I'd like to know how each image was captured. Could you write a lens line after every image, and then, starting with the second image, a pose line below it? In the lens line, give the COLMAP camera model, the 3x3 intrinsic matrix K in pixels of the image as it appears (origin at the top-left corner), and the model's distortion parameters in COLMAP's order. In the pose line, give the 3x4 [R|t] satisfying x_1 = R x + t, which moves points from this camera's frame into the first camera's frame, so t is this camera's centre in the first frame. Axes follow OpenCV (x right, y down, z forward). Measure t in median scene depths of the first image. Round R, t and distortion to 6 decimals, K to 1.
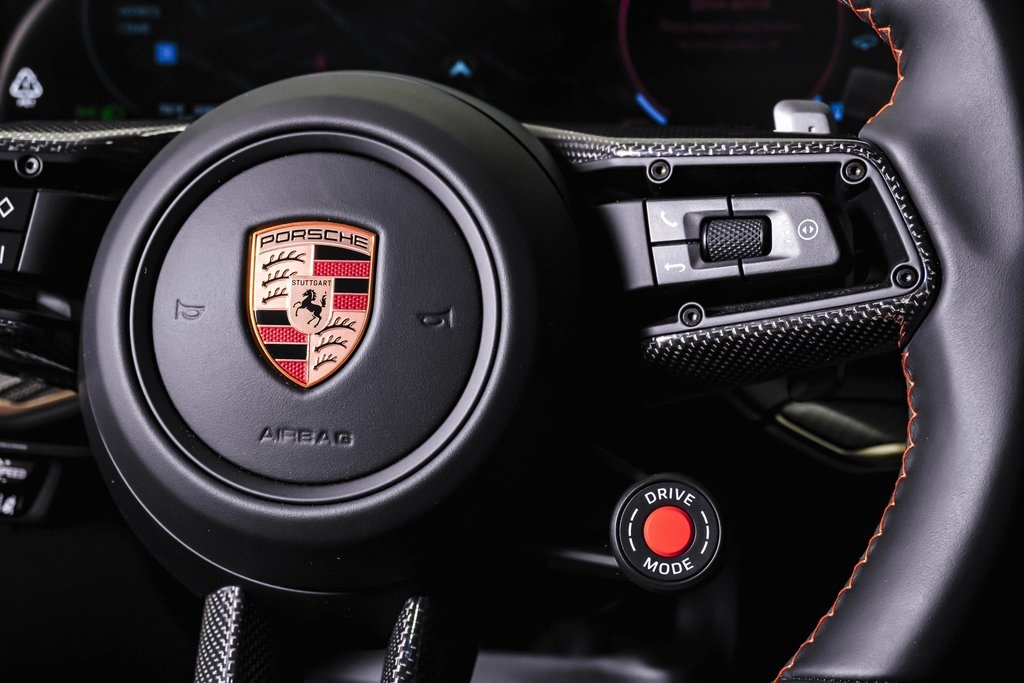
lens RADIAL K [[1602.7, 0, 512.0], [0, 1602.7, 341.5], [0, 0, 1]] dist [0.058416, 0.096550]
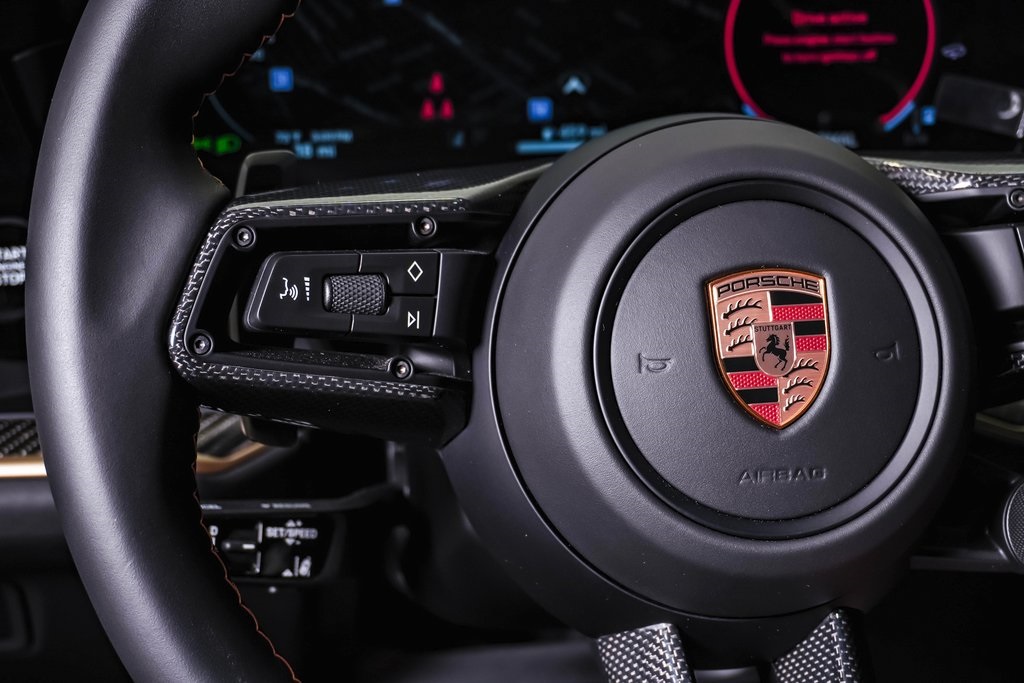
lens RADIAL K [[1602.7, 0, 512.0], [0, 1602.7, 341.5], [0, 0, 1]] dist [0.058416, 0.096550]
pose [[0.949671, -0.082017, 0.302320, -0.600983], [0.071556, 0.996397, 0.045537, -0.087318], [-0.304965, -0.021613, 0.952118, 0.056807]]
